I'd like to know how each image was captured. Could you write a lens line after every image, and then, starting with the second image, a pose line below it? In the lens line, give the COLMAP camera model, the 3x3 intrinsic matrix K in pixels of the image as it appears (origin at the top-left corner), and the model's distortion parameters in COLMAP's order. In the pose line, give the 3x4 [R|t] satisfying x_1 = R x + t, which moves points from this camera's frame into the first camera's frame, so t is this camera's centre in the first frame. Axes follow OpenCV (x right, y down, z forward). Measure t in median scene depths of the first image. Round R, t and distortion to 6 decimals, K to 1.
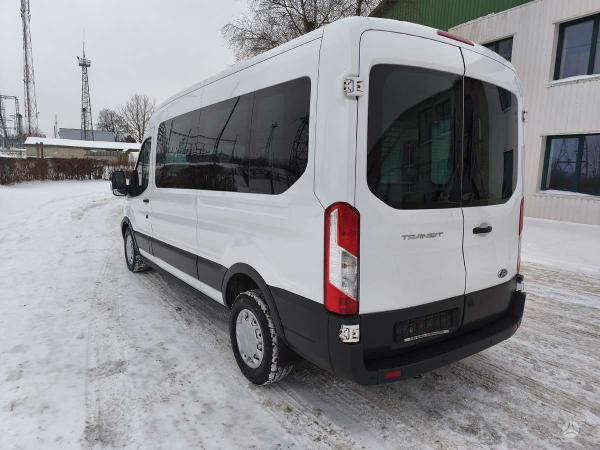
lens RADIAL K [[457.4, 0, 303.0], [0, 457.4, 226.9], [0, 0, 1]] dist [0.054603, -0.088098]
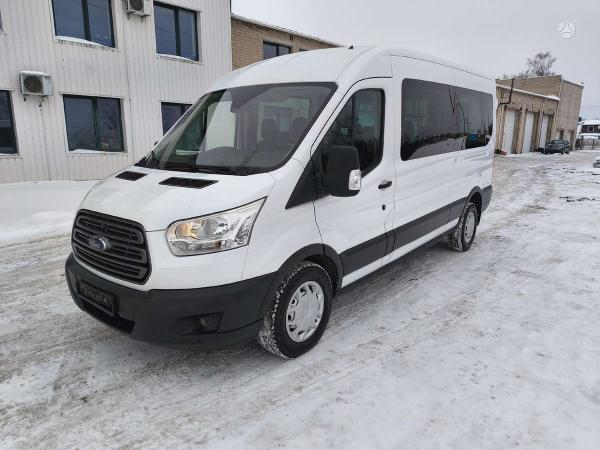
lens RADIAL K [[457.4, 0, 303.0], [0, 457.4, 226.9], [0, 0, 1]] dist [0.054603, -0.088098]
pose [[-0.371616, -0.205257, 0.905412, -1.318006], [0.103876, 0.959937, 0.260252, -0.263804], [-0.922557, 0.190765, -0.335407, 1.913279]]
